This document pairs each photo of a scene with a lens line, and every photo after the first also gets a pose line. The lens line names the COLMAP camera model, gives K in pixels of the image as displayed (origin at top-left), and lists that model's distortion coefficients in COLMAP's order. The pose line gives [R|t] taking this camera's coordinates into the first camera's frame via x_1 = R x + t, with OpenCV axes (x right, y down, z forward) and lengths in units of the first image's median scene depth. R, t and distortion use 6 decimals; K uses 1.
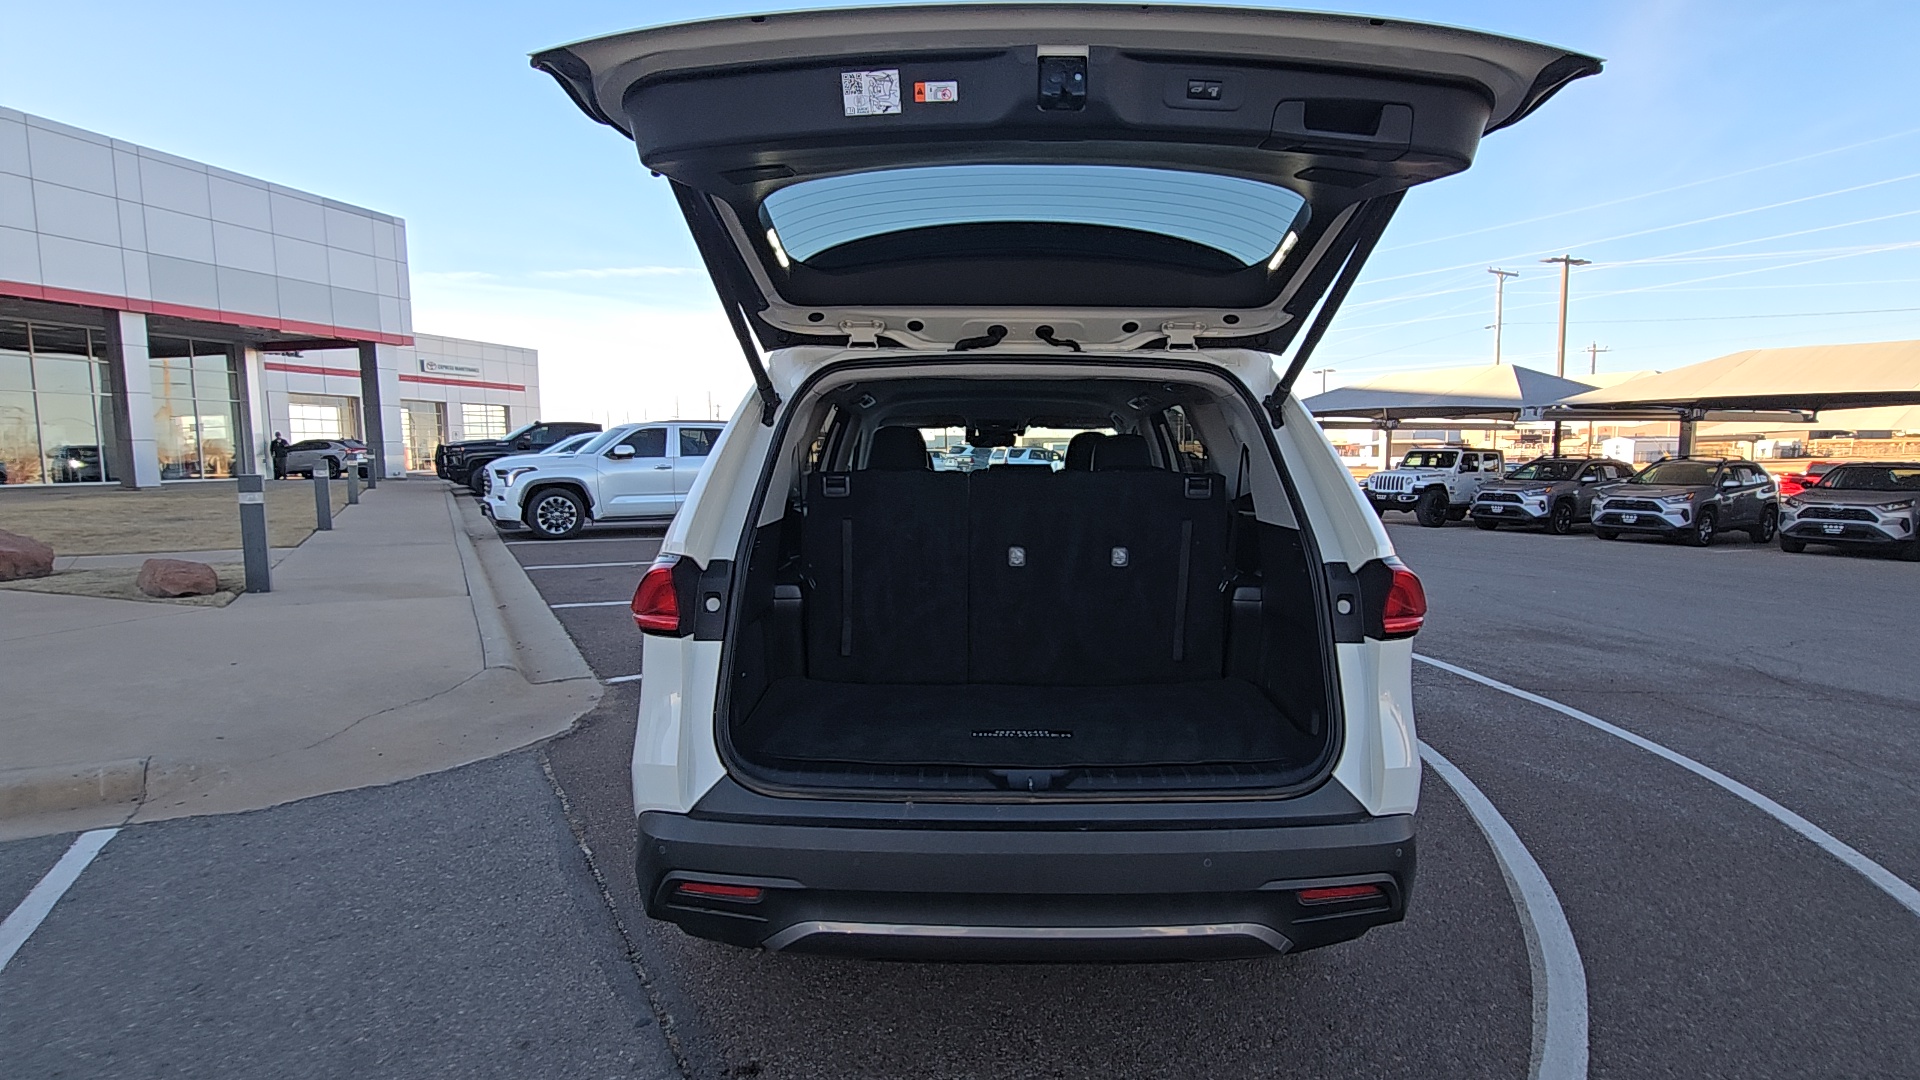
lens RADIAL K [[967.3, 0, 966.1], [0, 967.3, 568.4], [0, 0, 1]] dist [0.003299, 0.000226]
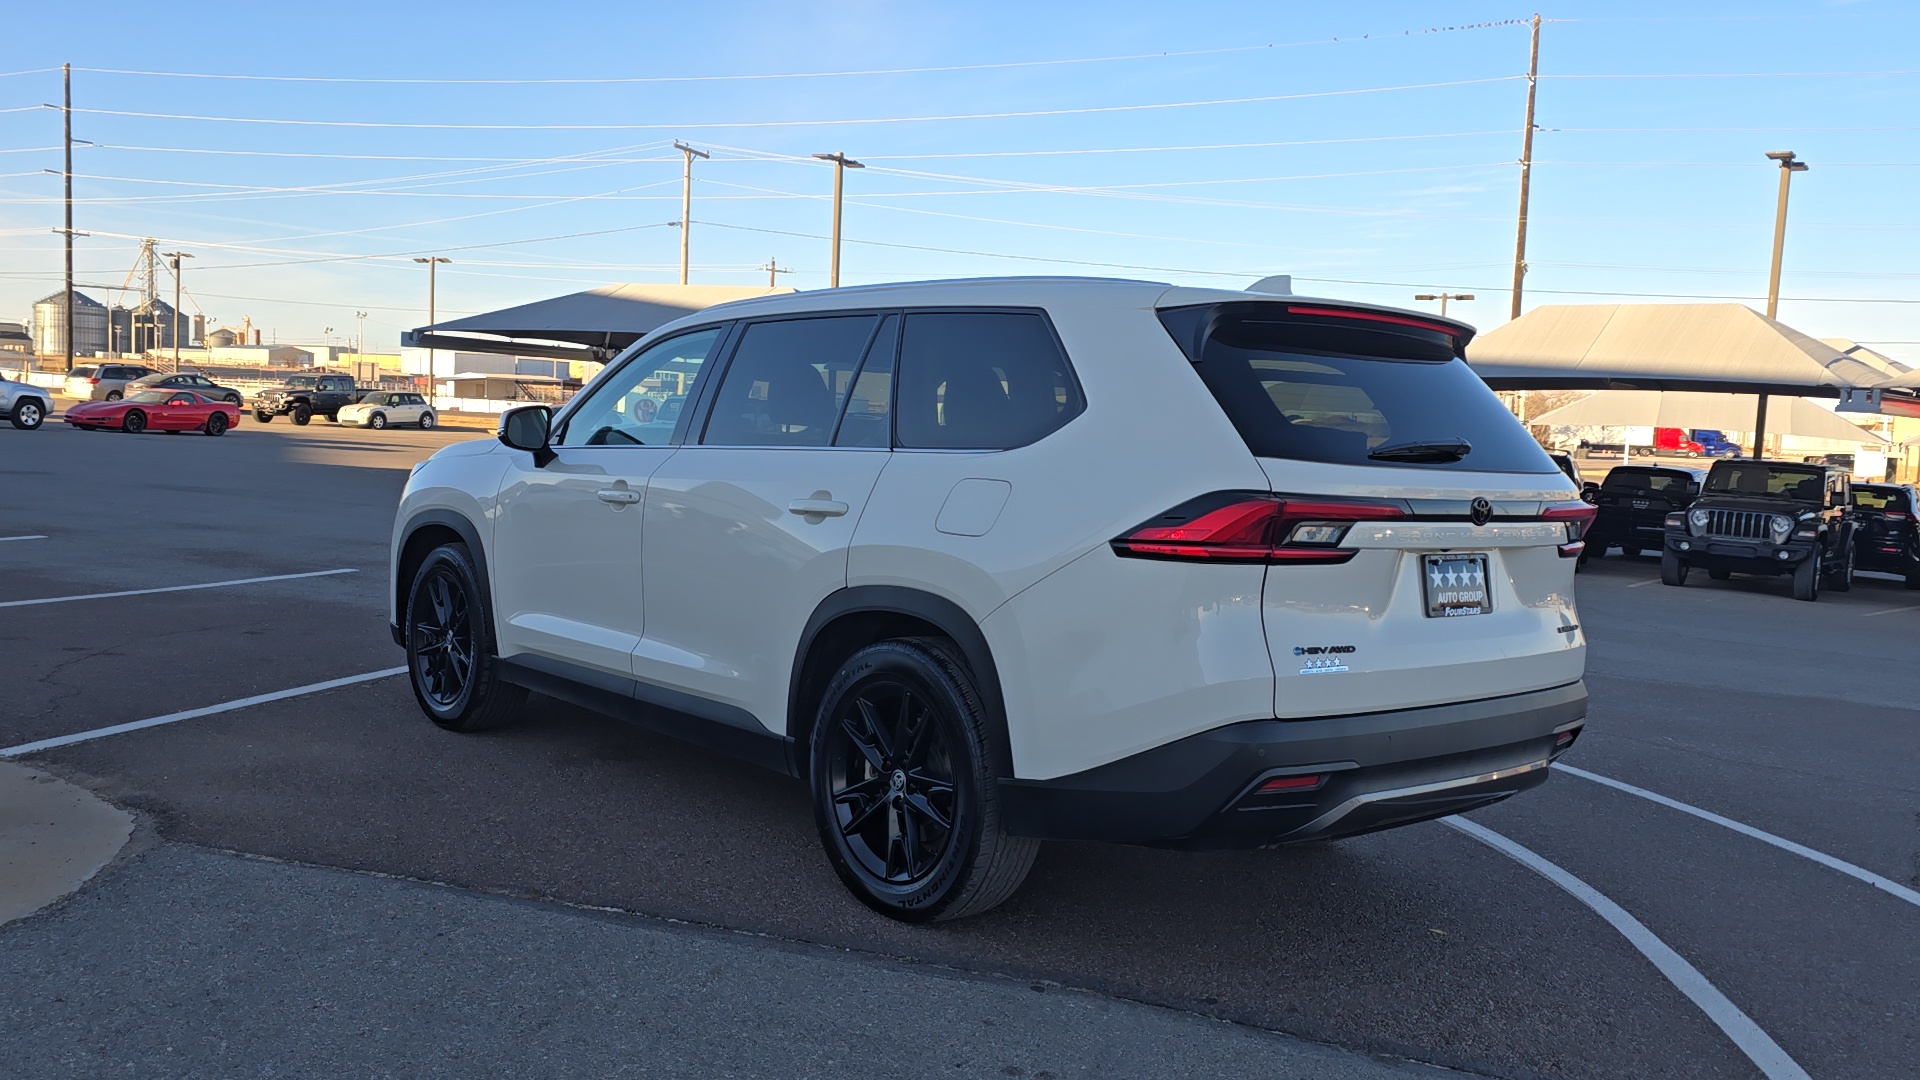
lens RADIAL K [[1593.0, 0, 954.2], [0, 1593.0, 549.3], [0, 0, 1]] dist [0.000727, -0.001512]
pose [[0.750336, -0.015752, 0.660869, -0.142736], [0.026889, 0.999616, -0.006704, 0.004983], [-0.660510, 0.022800, 0.750471, -0.011404]]
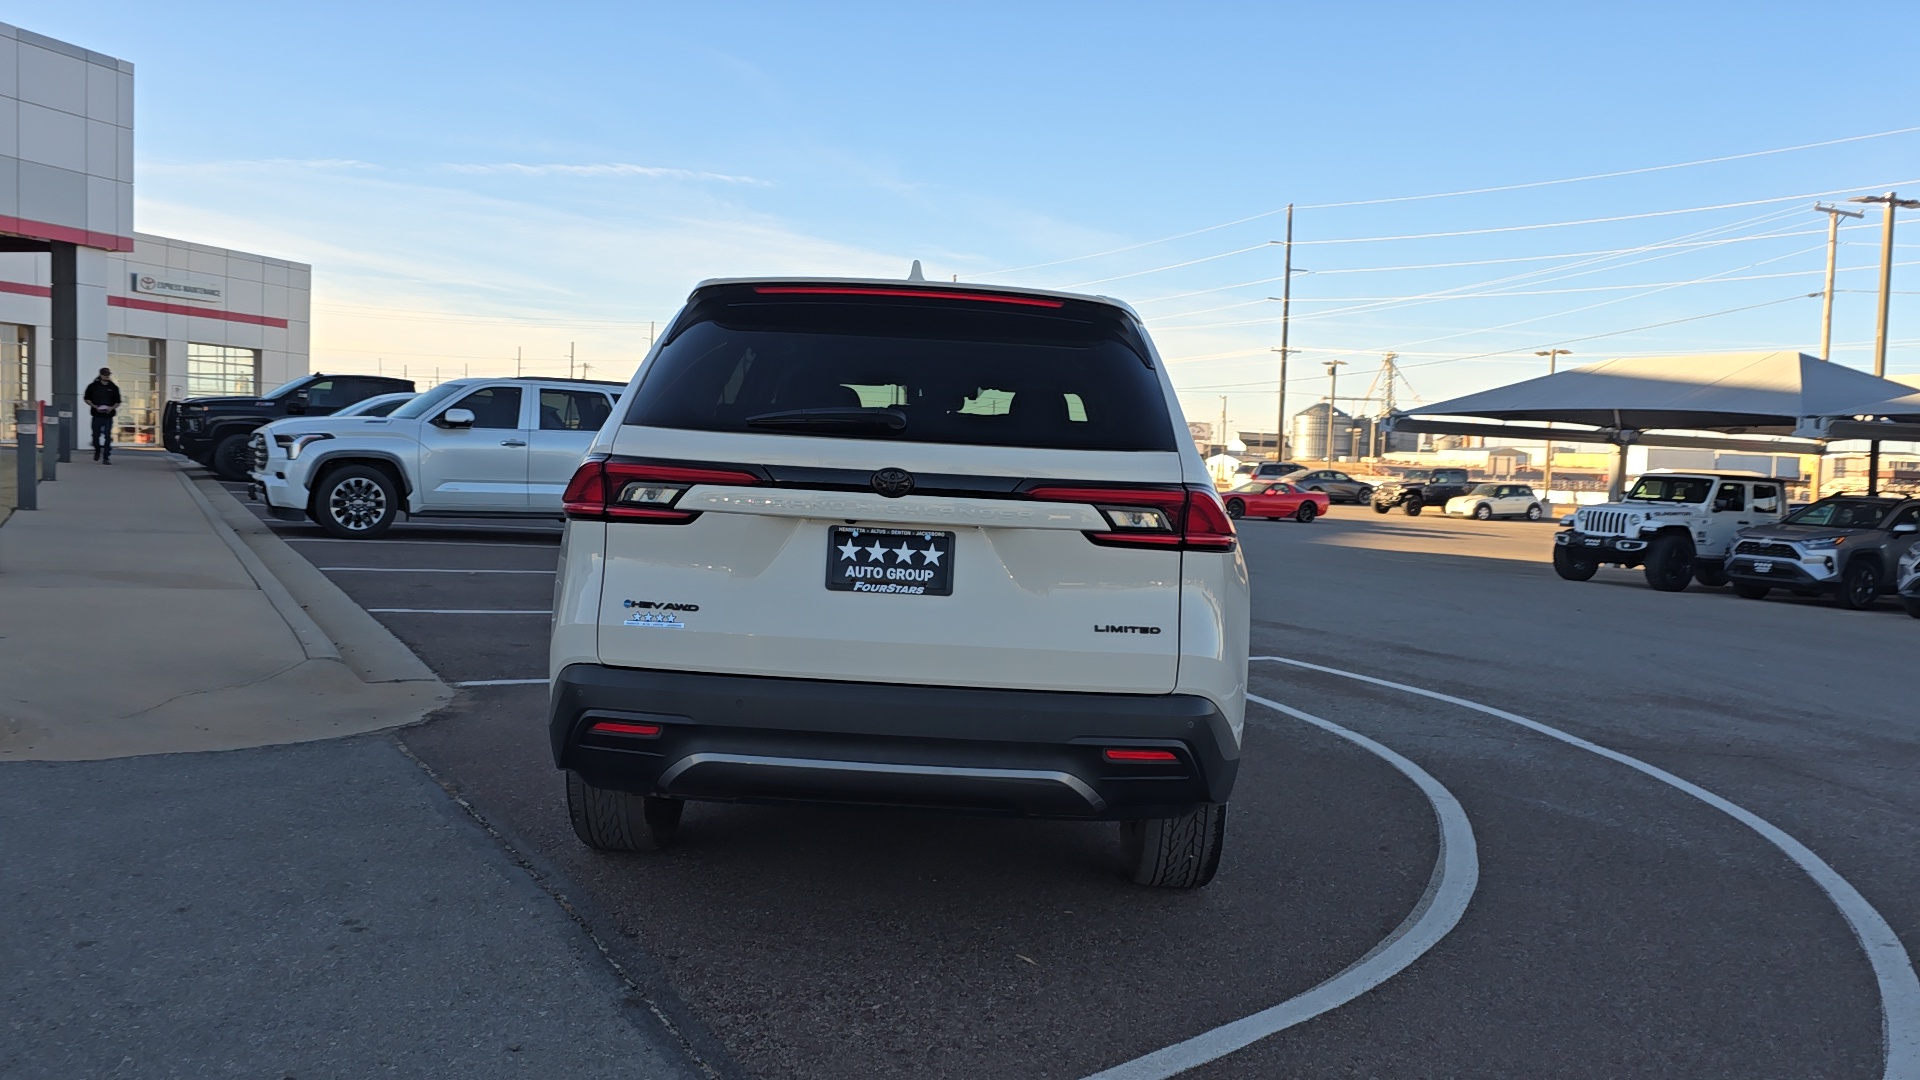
lens RADIAL K [[1593.0, 0, 963.0], [0, 1593.0, 548.3], [0, 0, 1]] dist [0.000727, -0.001512]
pose [[0.998961, 0.044341, -0.010541, 0.014034], [-0.044922, 0.996981, -0.063327, 0.017384], [0.007701, 0.063735, 0.997937, -0.079369]]
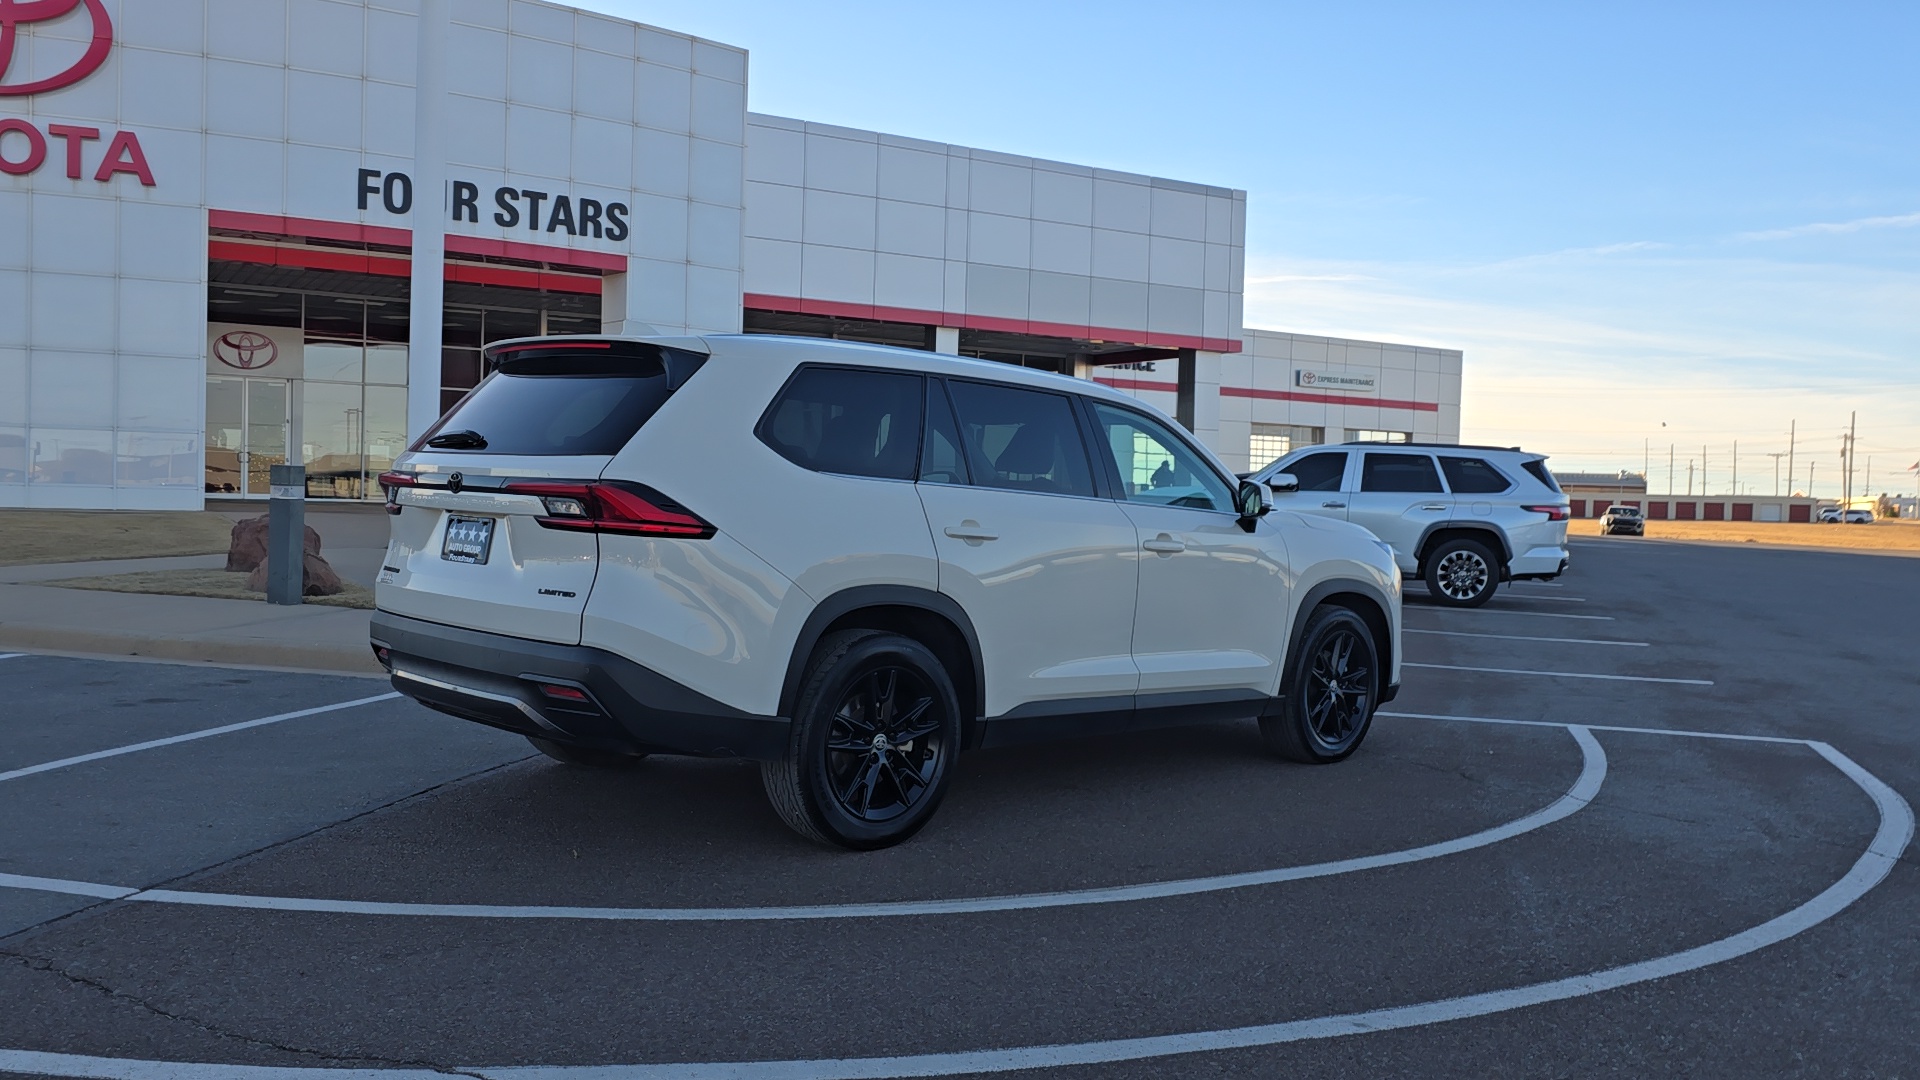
lens RADIAL K [[1593.0, 0, 970.4], [0, 1593.0, 536.8], [0, 0, 1]] dist [0.000727, -0.001512]
pose [[0.717561, 0.047277, -0.694889, 0.207958], [-0.119711, 0.991218, -0.056179, 0.012686], [0.686131, 0.123498, 0.716919, -0.032169]]
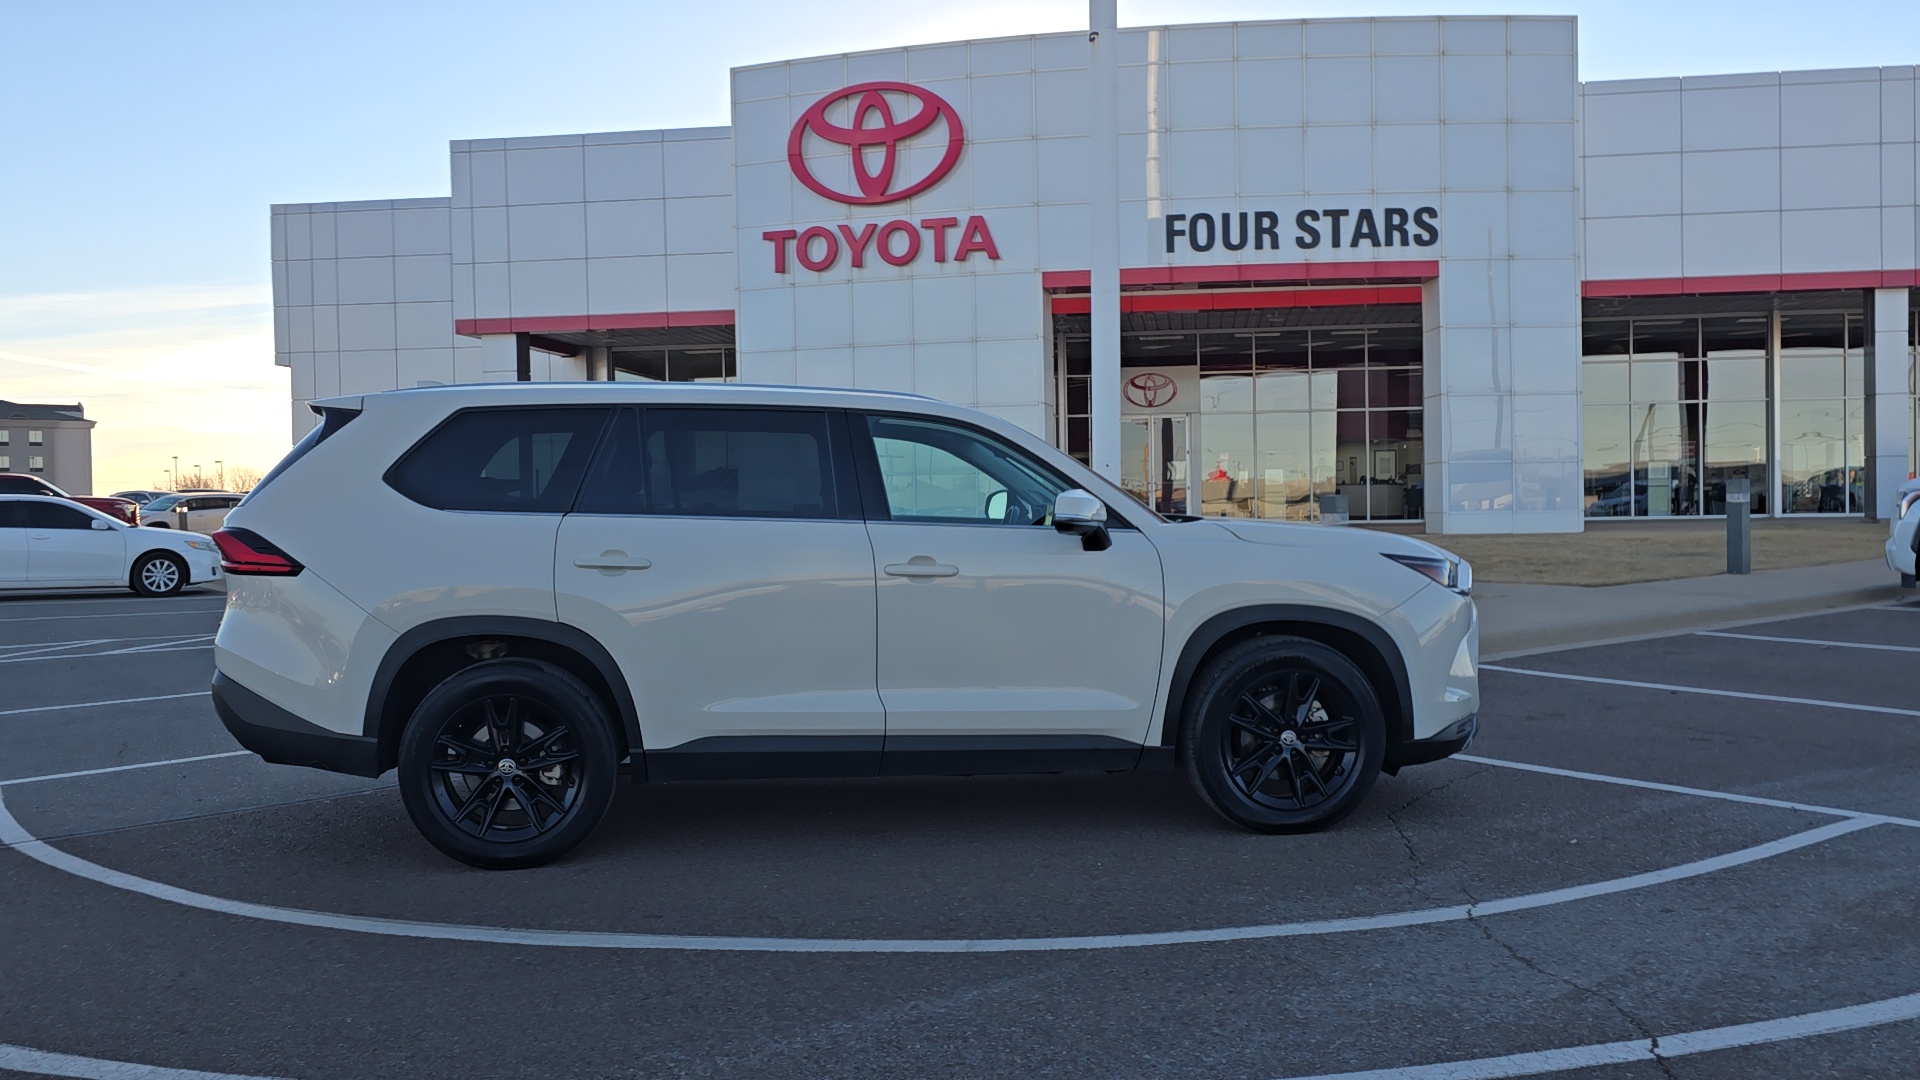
lens RADIAL K [[1593.0, 0, 954.1], [0, 1593.0, 540.6], [0, 0, 1]] dist [0.000727, -0.001512]
pose [[0.124335, 0.029187, -0.991811, 0.283001], [-0.105913, 0.994247, 0.015981, -0.013343], [0.986571, 0.103059, 0.126711, 0.154891]]
